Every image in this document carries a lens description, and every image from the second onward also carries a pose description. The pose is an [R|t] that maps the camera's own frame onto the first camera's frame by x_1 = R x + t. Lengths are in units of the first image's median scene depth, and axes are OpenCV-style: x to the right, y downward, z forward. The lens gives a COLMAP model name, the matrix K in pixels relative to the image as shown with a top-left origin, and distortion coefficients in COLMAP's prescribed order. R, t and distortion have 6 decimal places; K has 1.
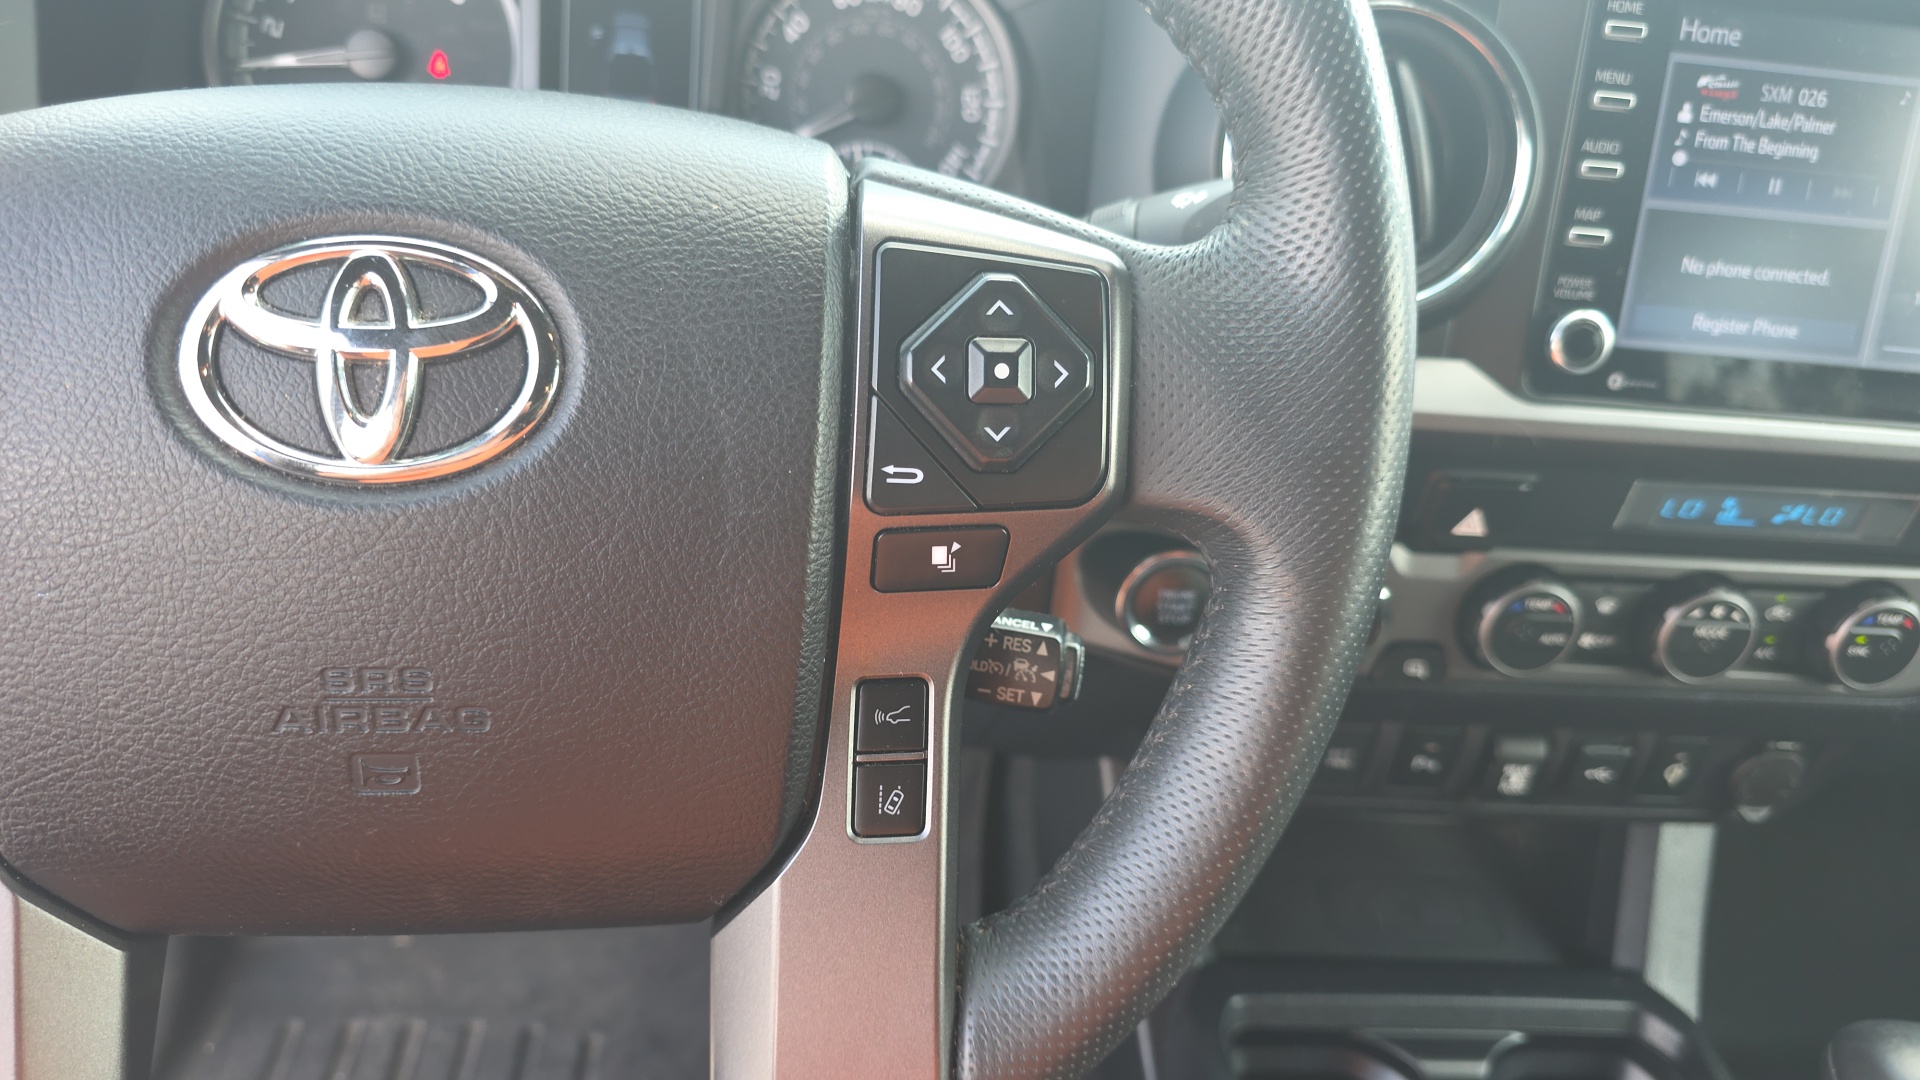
lens RADIAL K [[1299.6, 0, 944.9], [0, 1299.6, 546.6], [0, 0, 1]] dist [0.062147, -0.067043]
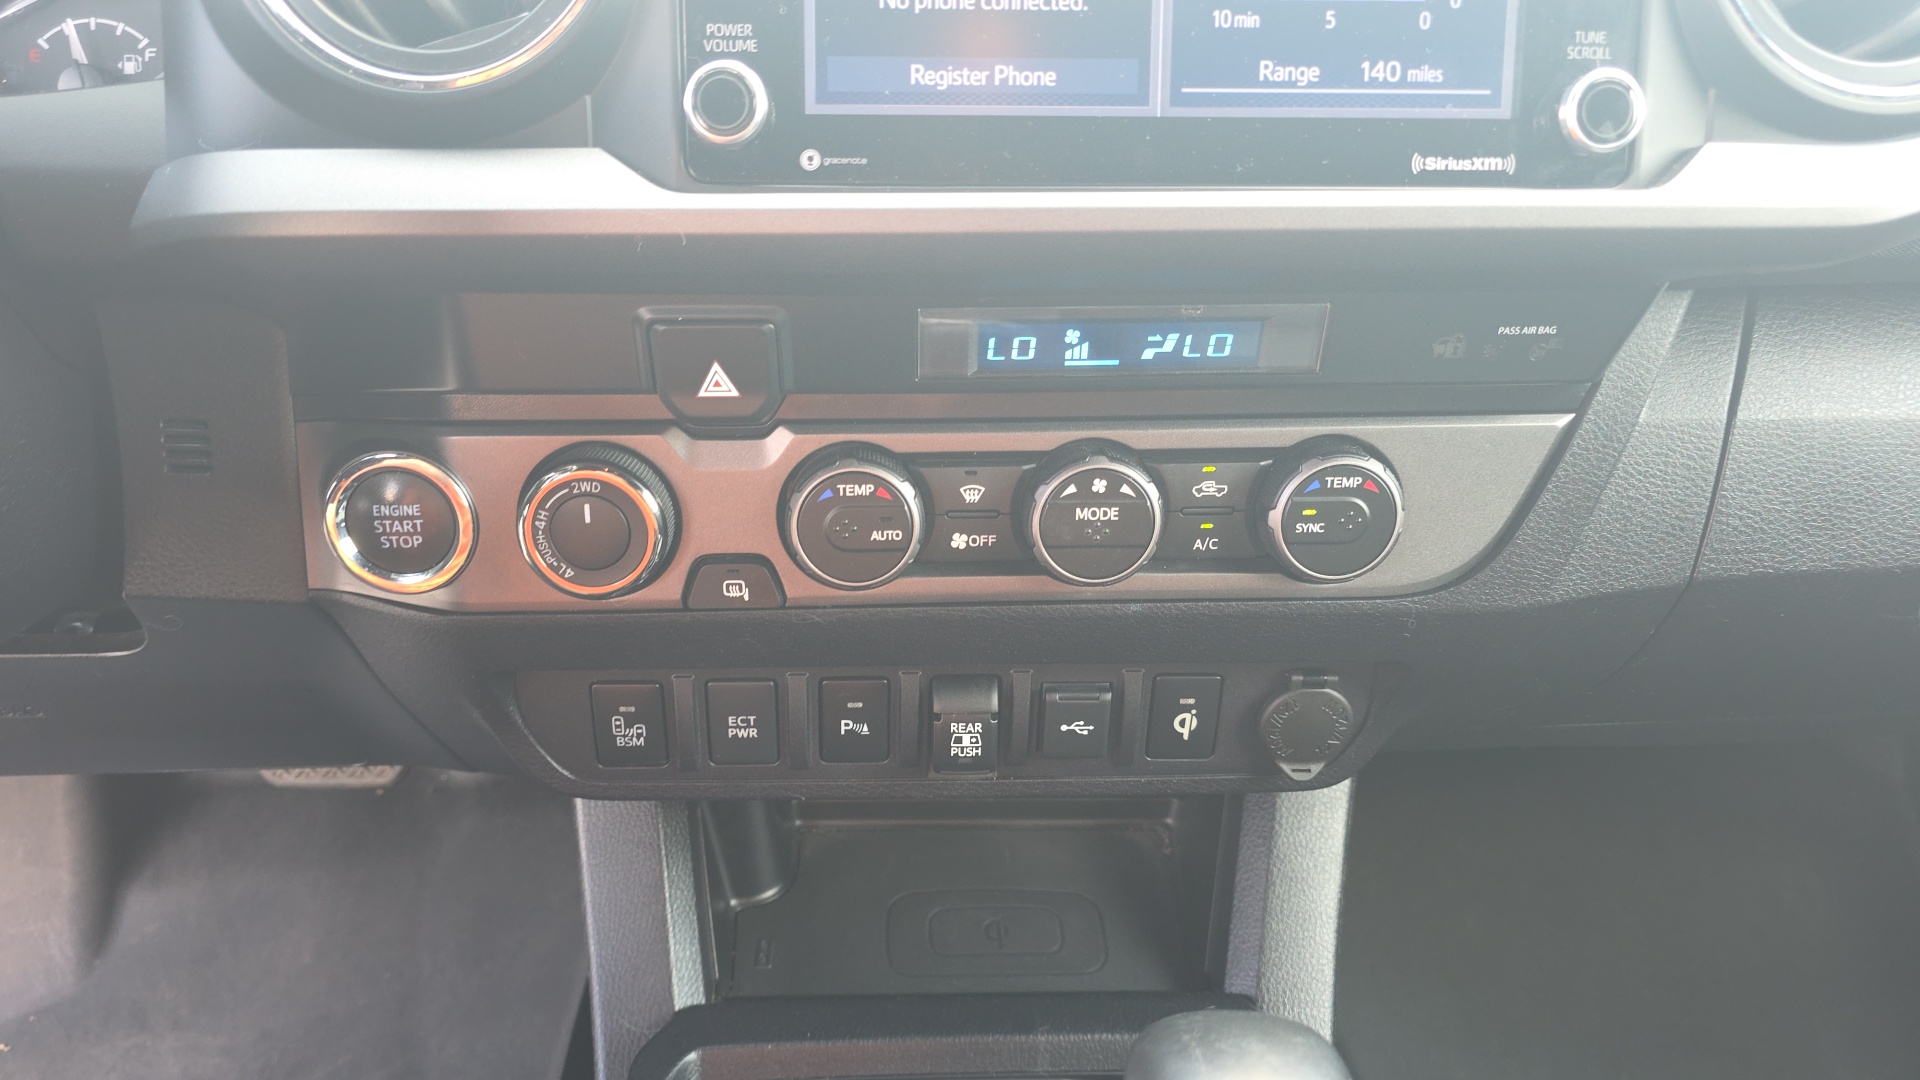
lens RADIAL K [[1299.6, 0, 938.8], [0, 1299.6, 548.4], [0, 0, 1]] dist [0.062147, -0.067043]
pose [[0.996110, -0.069412, -0.054294, 0.625026], [0.064997, 0.994734, -0.079239, 0.164246], [0.059509, 0.075402, 0.995376, 0.284729]]
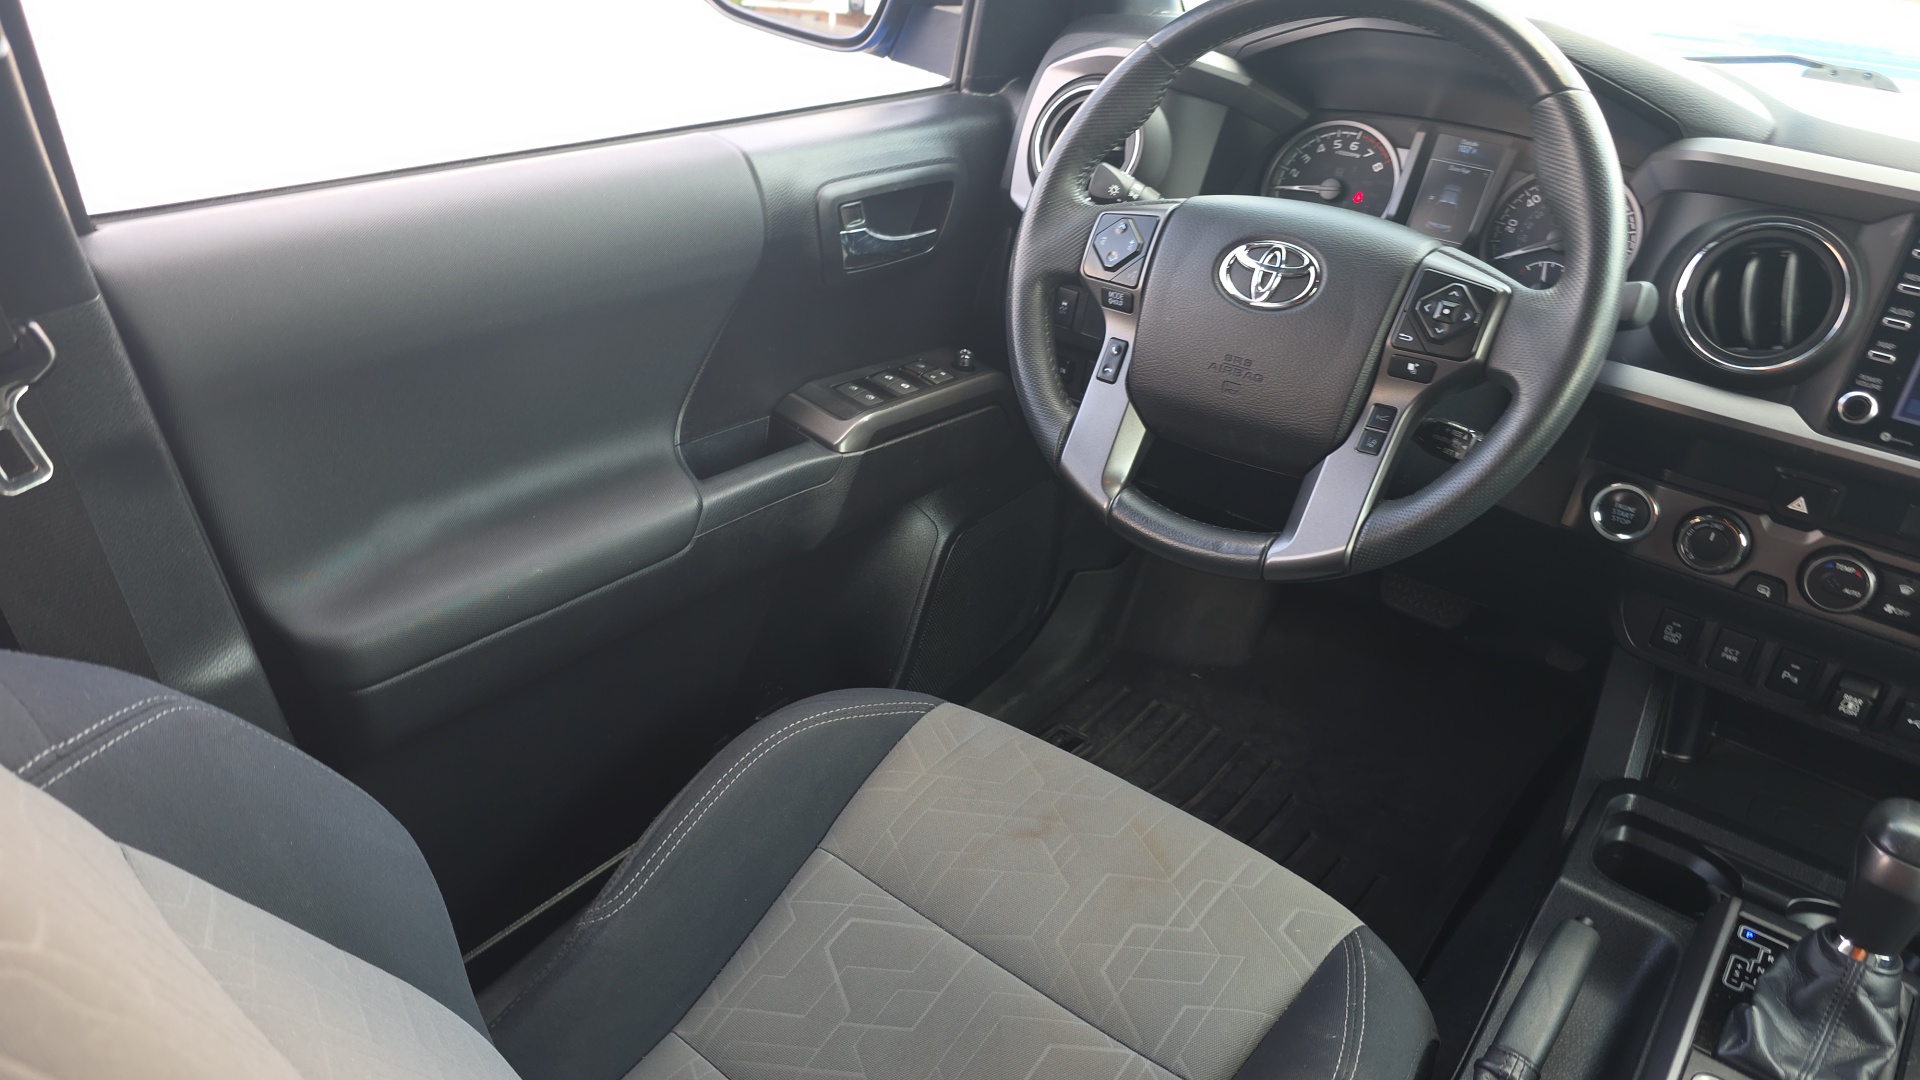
lens RADIAL K [[1299.6, 0, 933.8], [0, 1299.6, 528.8], [0, 0, 1]] dist [0.062147, -0.067043]
pose [[0.737391, 0.278247, -0.615495, 0.718661], [-0.334509, 0.942058, 0.025120, 0.408032], [0.586821, 0.187365, 0.787740, -1.251181]]
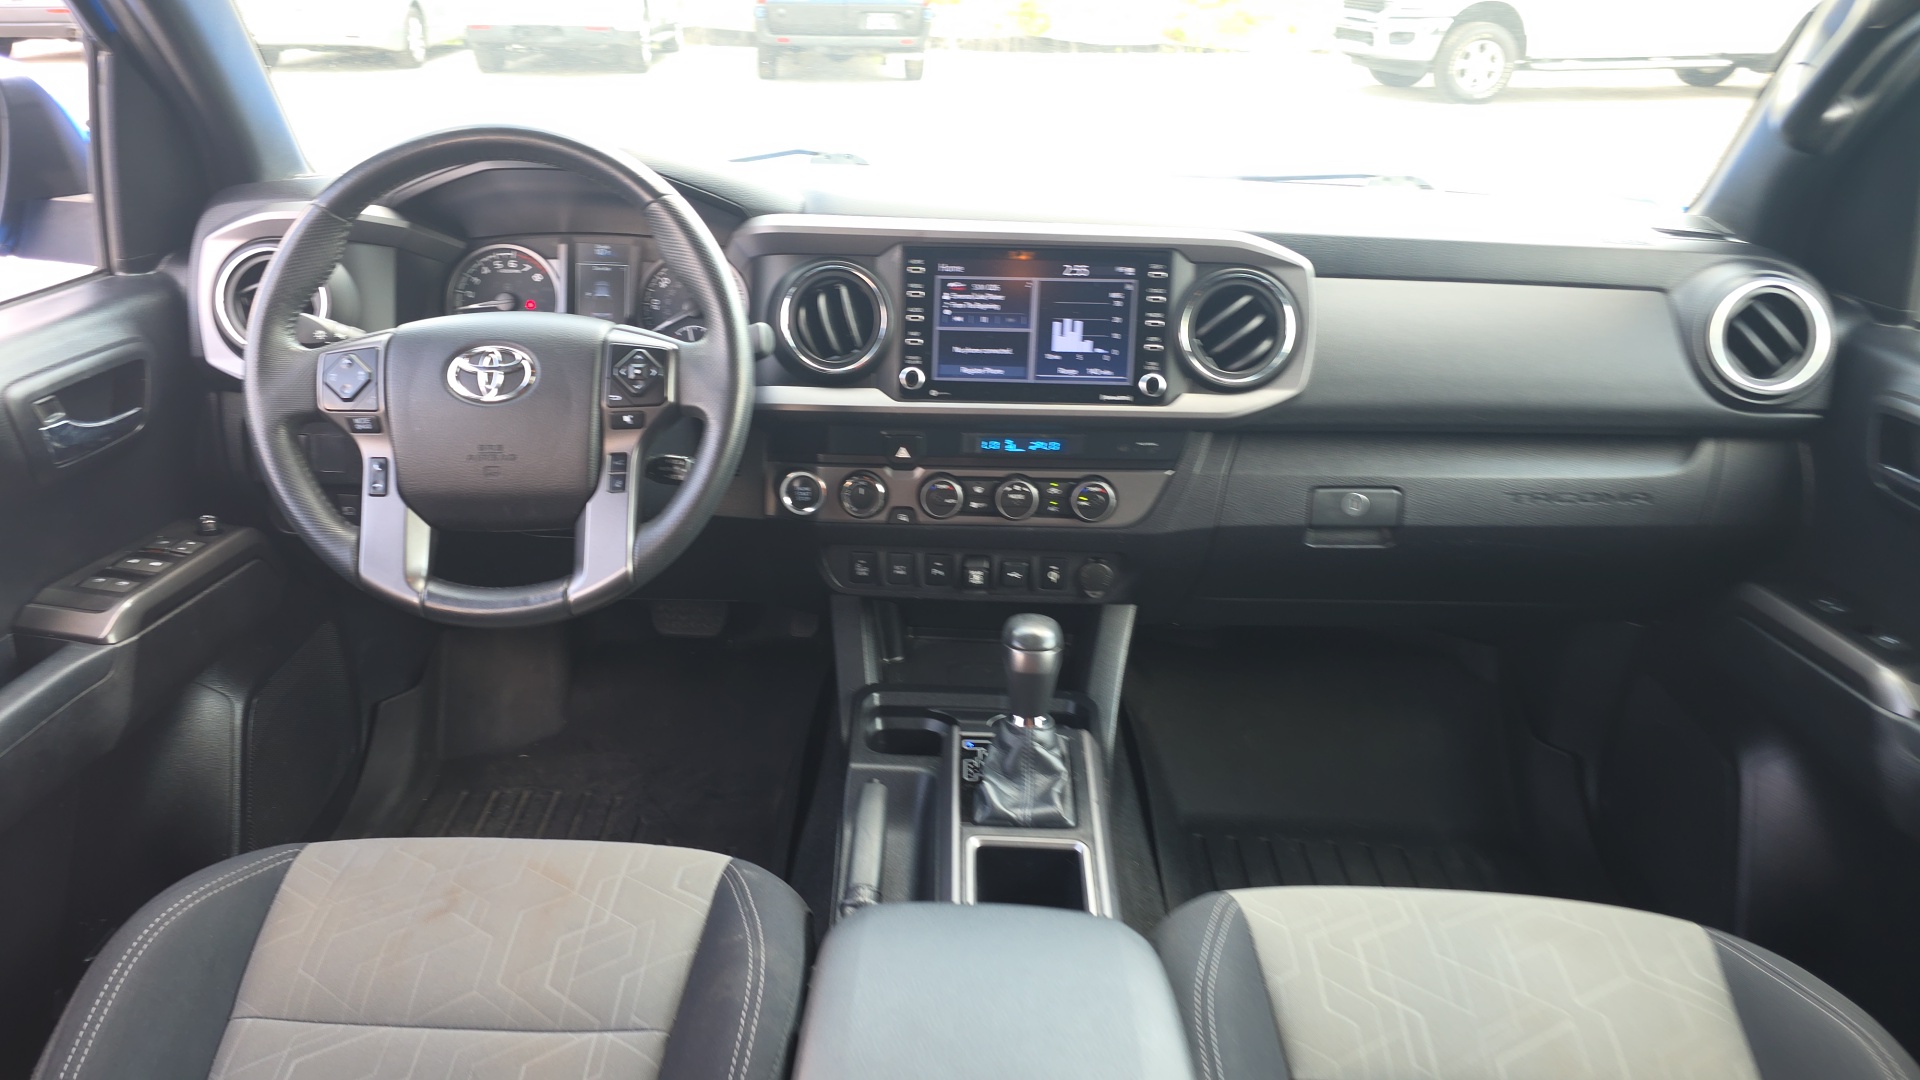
lens RADIAL K [[1299.6, 0, 905.8], [0, 1299.6, 572.7], [0, 0, 1]] dist [0.062147, -0.067043]
pose [[0.990424, -0.034331, -0.133723, 0.823245], [0.018007, 0.992438, -0.121421, 0.590540], [0.136880, 0.117851, 0.983552, -1.671977]]
